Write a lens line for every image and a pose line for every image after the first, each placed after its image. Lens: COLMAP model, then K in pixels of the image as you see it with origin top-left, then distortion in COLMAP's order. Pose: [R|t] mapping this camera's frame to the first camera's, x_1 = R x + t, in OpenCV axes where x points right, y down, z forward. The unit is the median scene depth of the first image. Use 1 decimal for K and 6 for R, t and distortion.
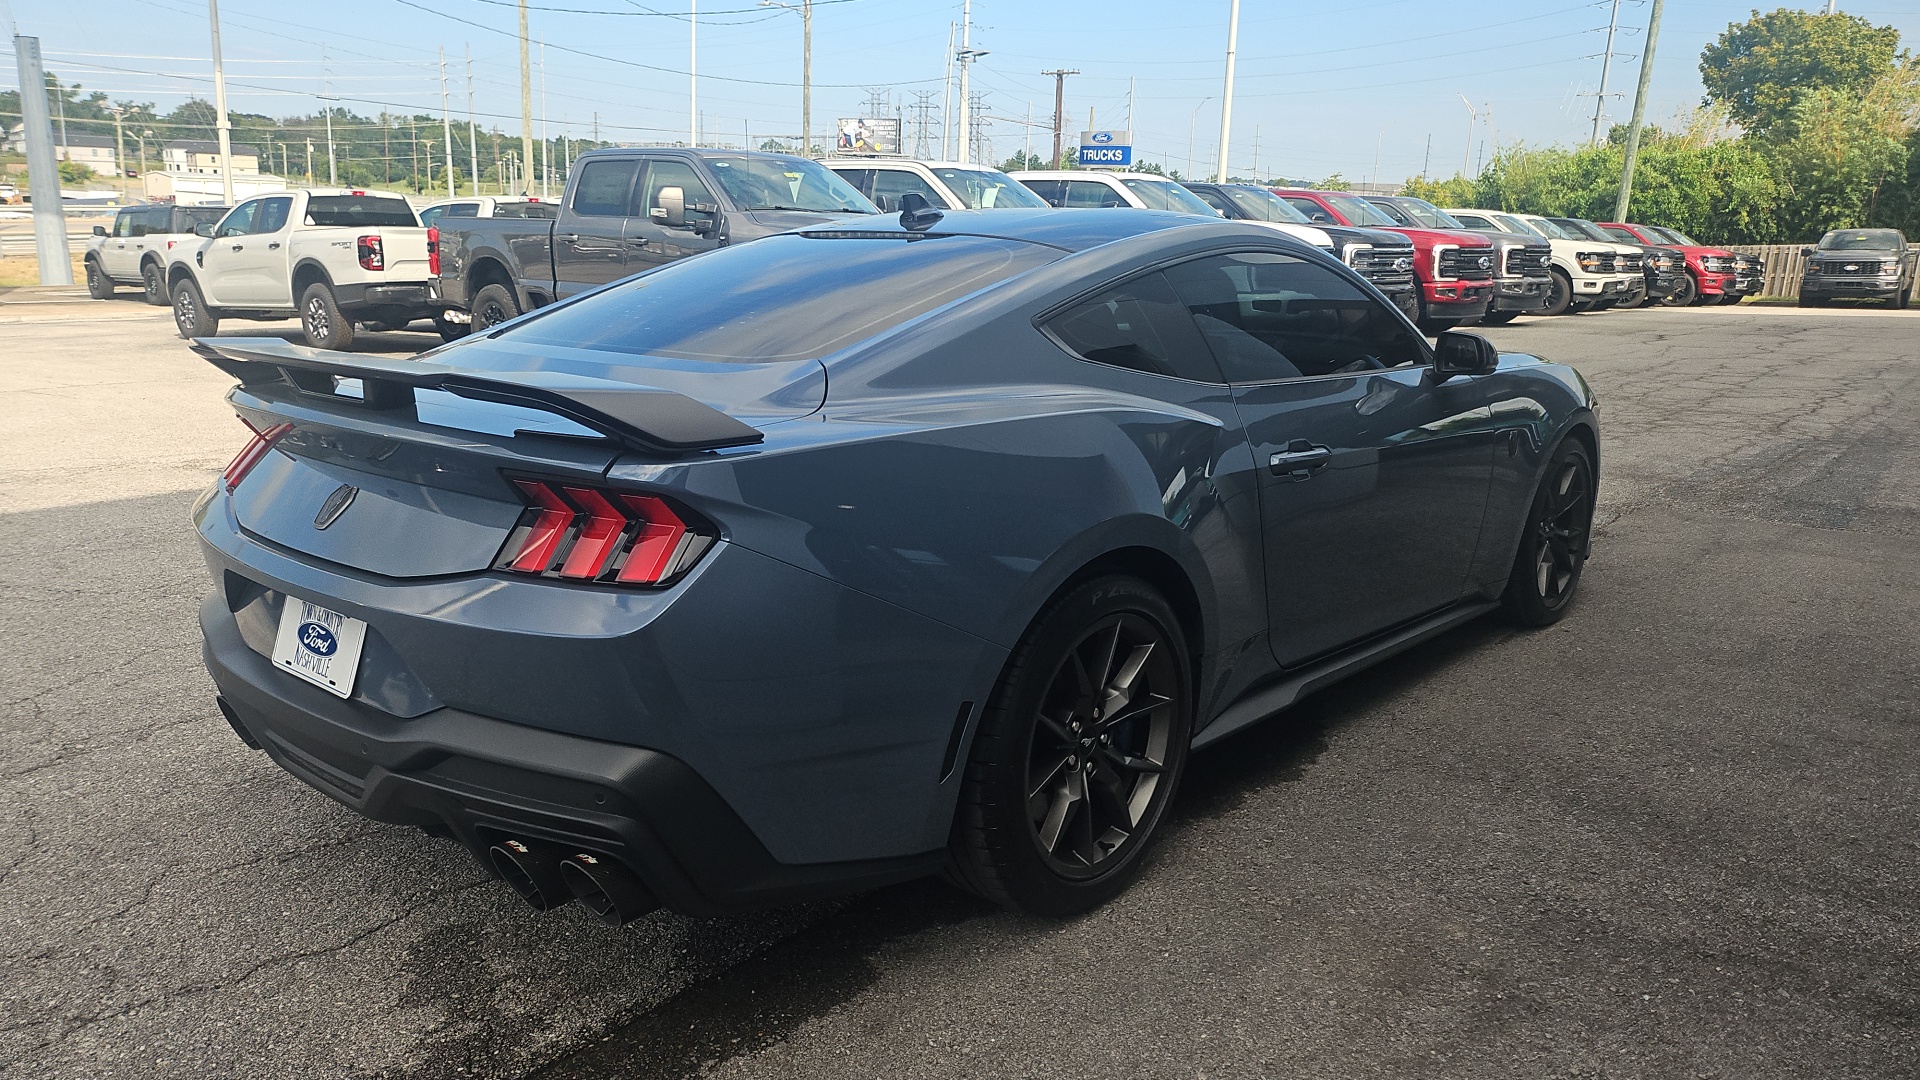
lens RADIAL K [[1361.7, 0, 948.4], [0, 1361.7, 535.2], [0, 0, 1]] dist [0.067068, -0.073351]
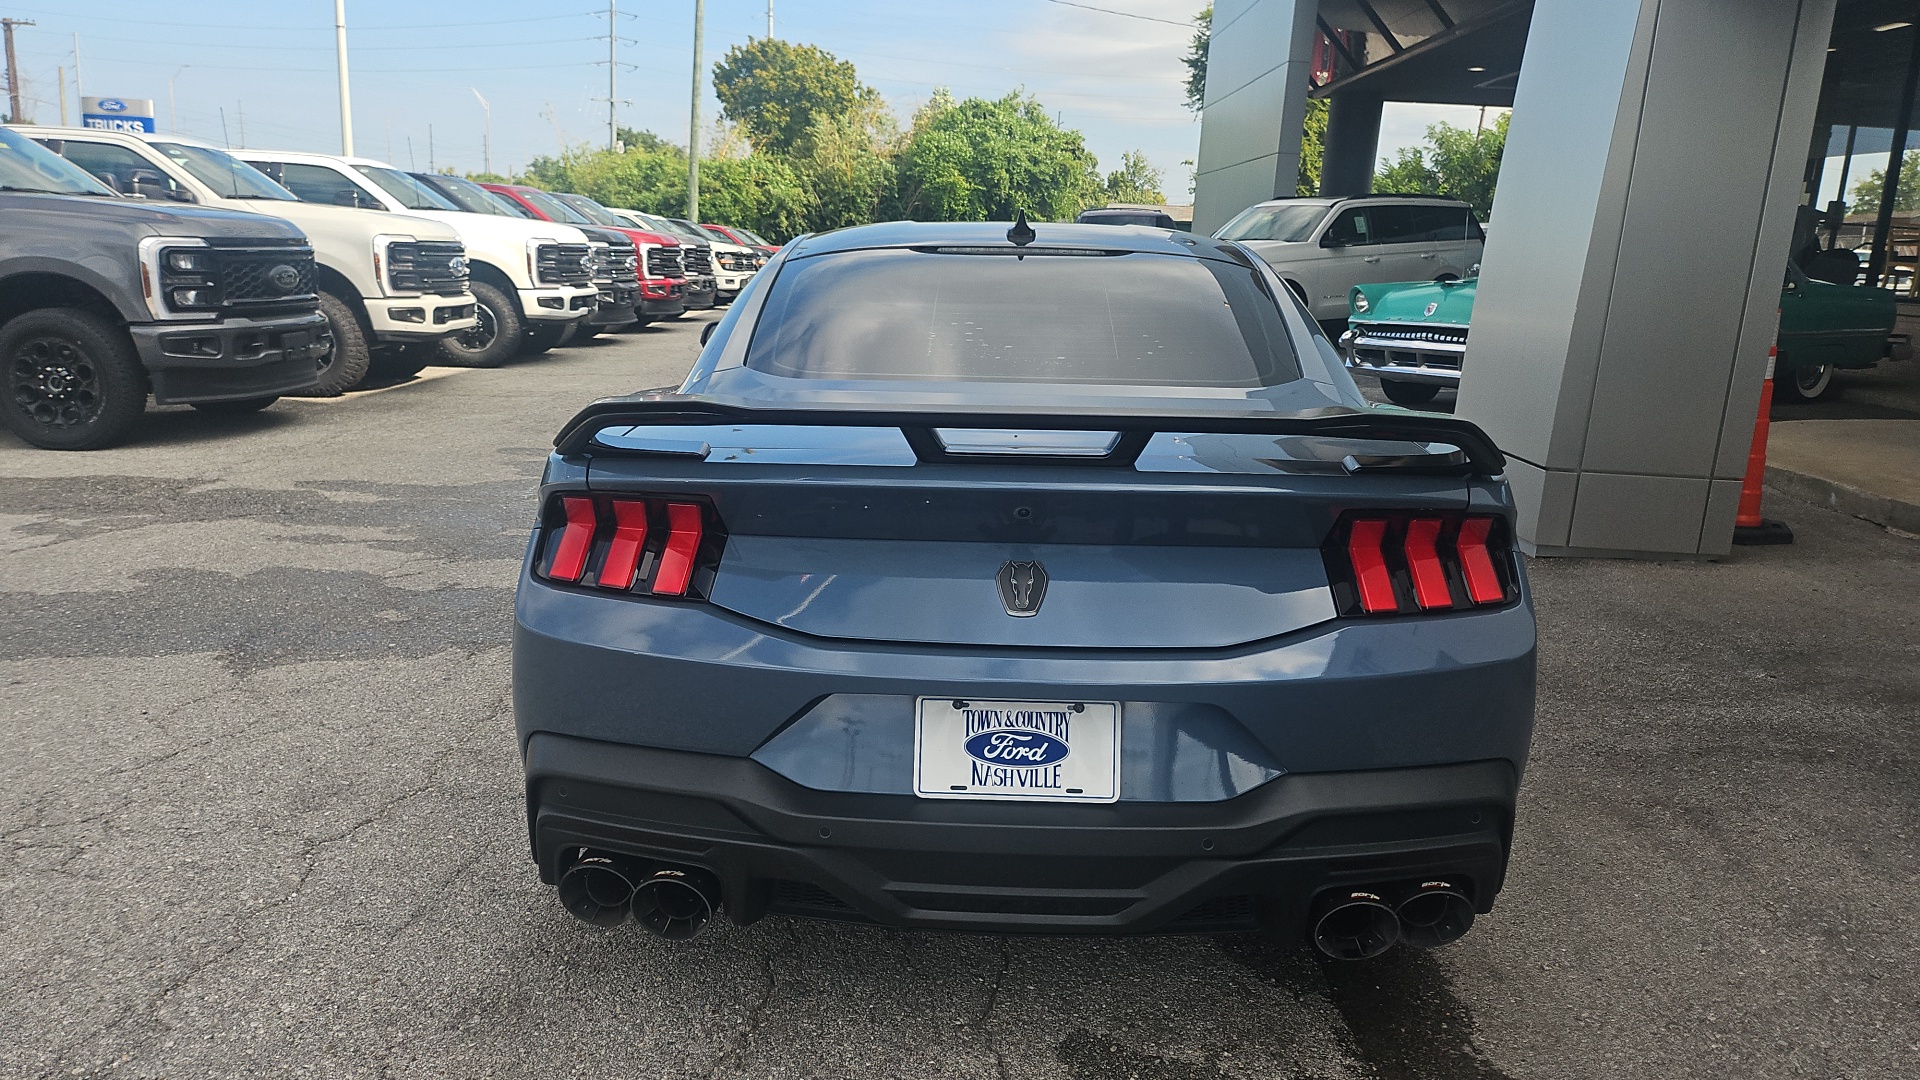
lens RADIAL K [[1361.7, 0, 965.6], [0, 1361.7, 557.6], [0, 0, 1]] dist [0.067068, -0.073351]
pose [[0.769070, -0.136515, 0.624416, -0.063513], [0.123829, 0.990239, 0.063979, -0.006199], [-0.627055, 0.028117, 0.778468, 0.023949]]
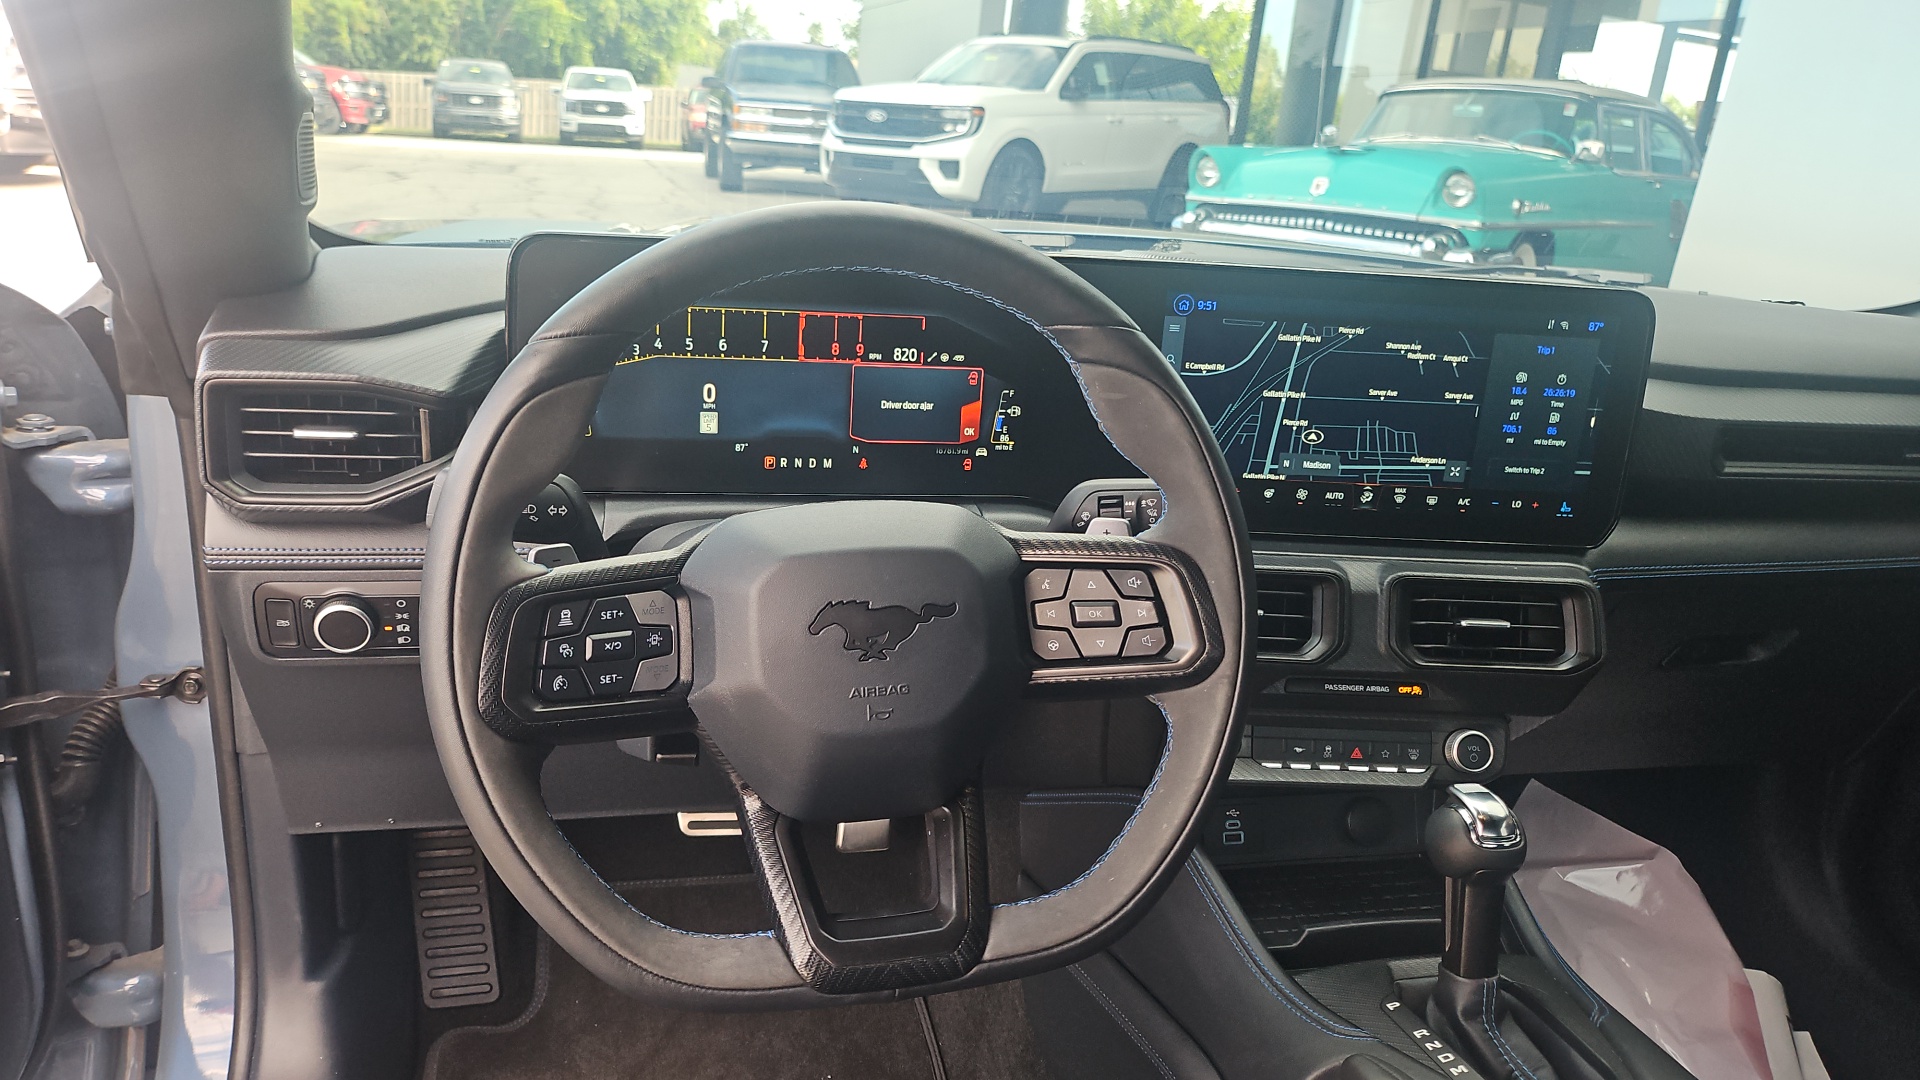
lens RADIAL K [[1361.7, 0, 937.3], [0, 1361.7, 521.3], [0, 0, 1]] dist [0.067068, -0.073351]
pose [[0.578563, -0.198258, 0.791176, -0.005957], [0.109233, 0.980104, 0.165722, -0.017942], [-0.808291, -0.009459, 0.588708, 0.108273]]
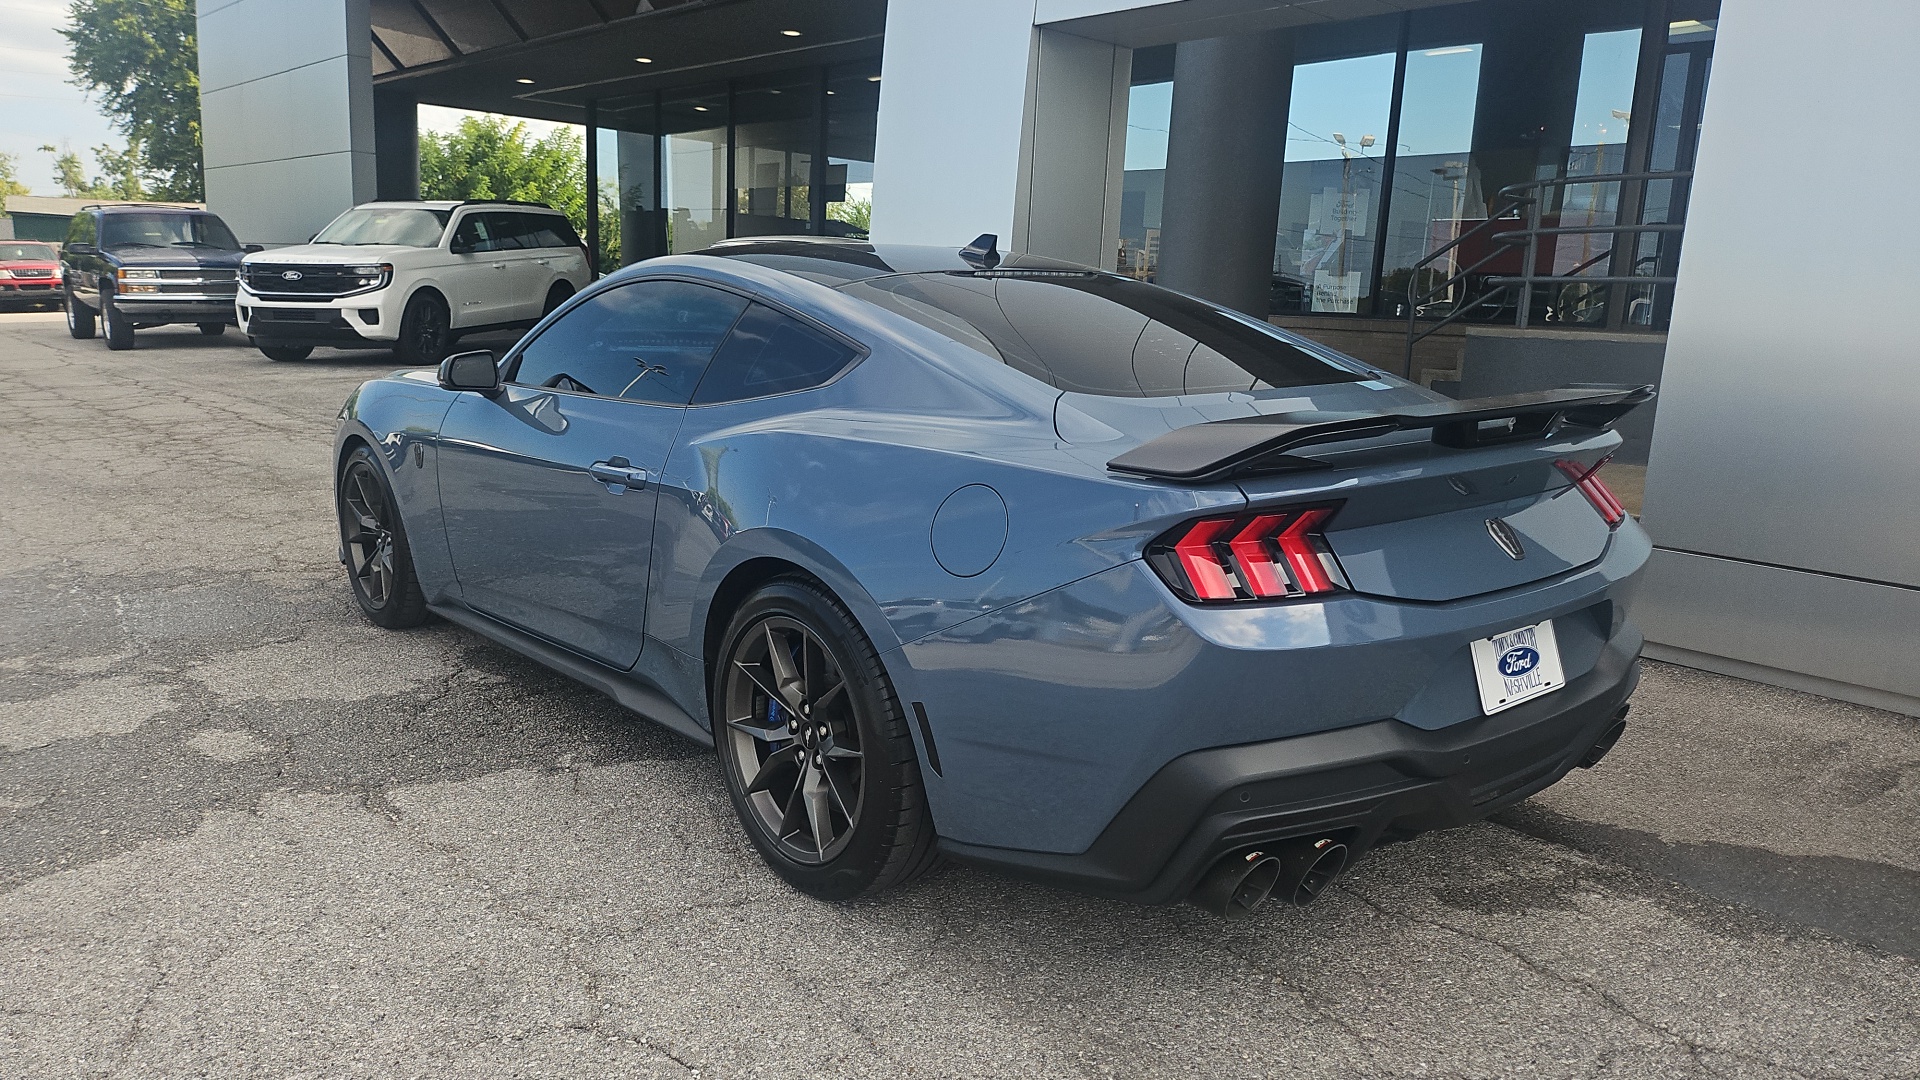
lens RADIAL K [[1361.7, 0, 948.4], [0, 1361.7, 544.5], [0, 0, 1]] dist [0.067068, -0.073351]
pose [[0.141790, -0.205193, 0.968396, -0.099968], [0.198848, 0.964243, 0.175198, -0.018804], [-0.969719, 0.167722, 0.177523, 0.079226]]
